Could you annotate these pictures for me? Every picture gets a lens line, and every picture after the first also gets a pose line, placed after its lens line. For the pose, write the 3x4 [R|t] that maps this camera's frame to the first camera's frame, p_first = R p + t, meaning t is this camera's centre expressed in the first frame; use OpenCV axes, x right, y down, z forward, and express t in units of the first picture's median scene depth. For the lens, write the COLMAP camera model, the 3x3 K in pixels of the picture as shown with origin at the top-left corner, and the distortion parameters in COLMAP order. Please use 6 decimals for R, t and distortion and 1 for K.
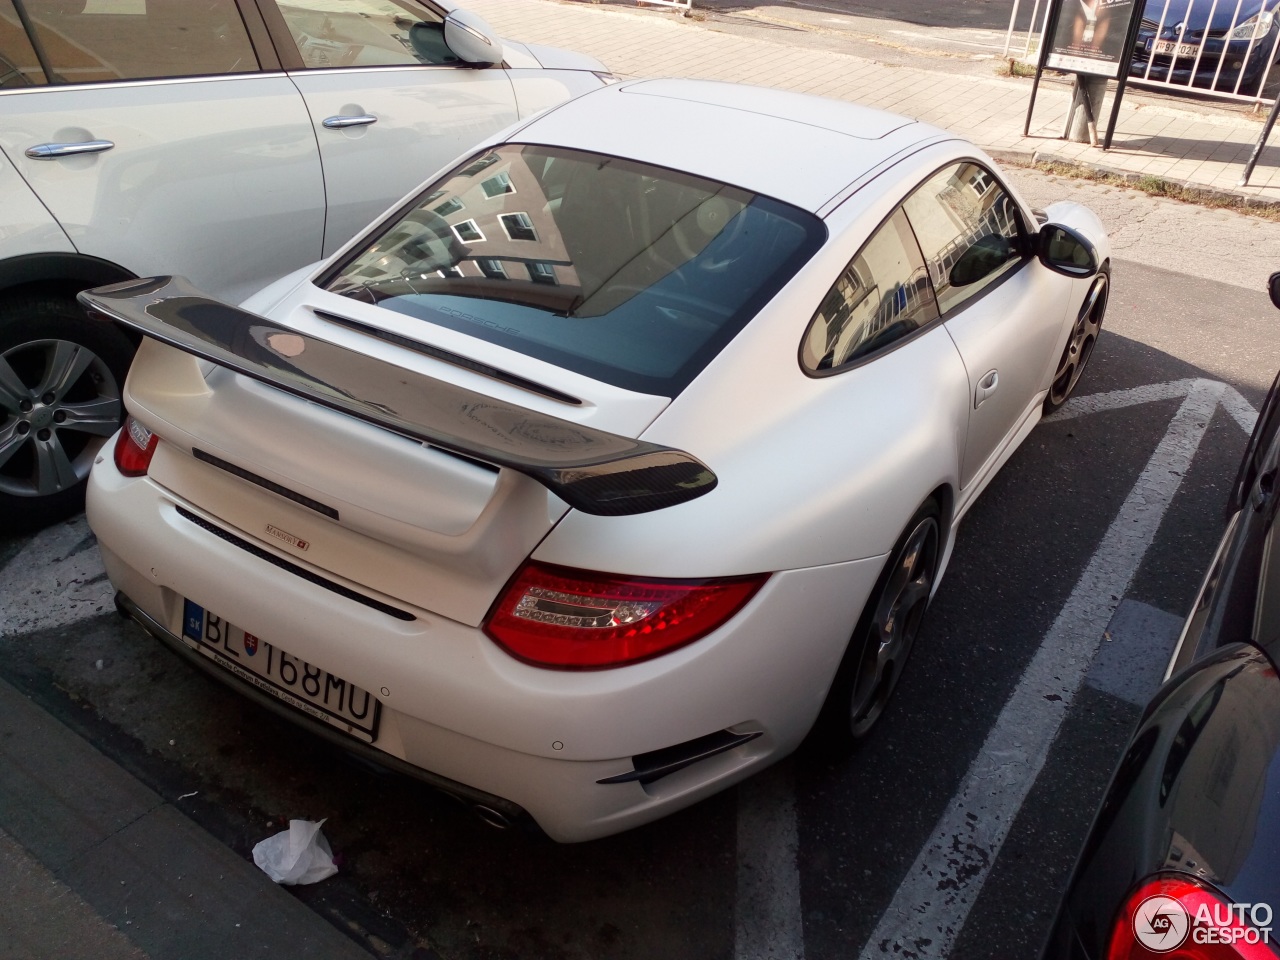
lens RADIAL K [[1088.4, 0, 648.8], [0, 1088.4, 471.7], [0, 0, 1]] dist [-0.016163, 0.030040]
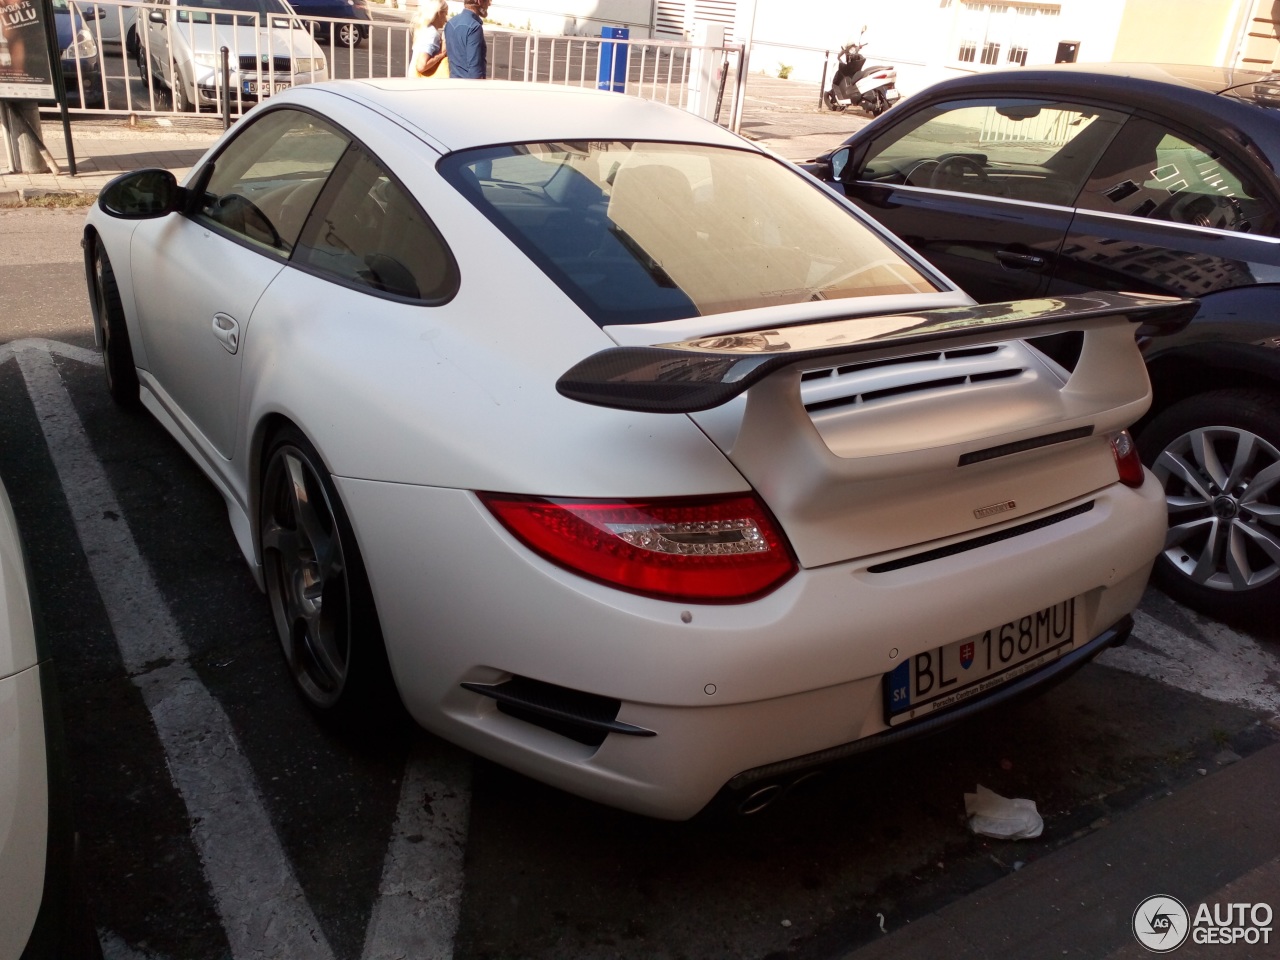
lens RADIAL K [[1088.4, 0, 638.8], [0, 1088.4, 470.1], [0, 0, 1]] dist [-0.016163, 0.030040]
pose [[0.411541, -0.385276, 0.825952, -0.909144], [0.409494, 0.887794, 0.210087, -0.218302], [-0.814216, 0.251763, 0.523132, 0.553357]]
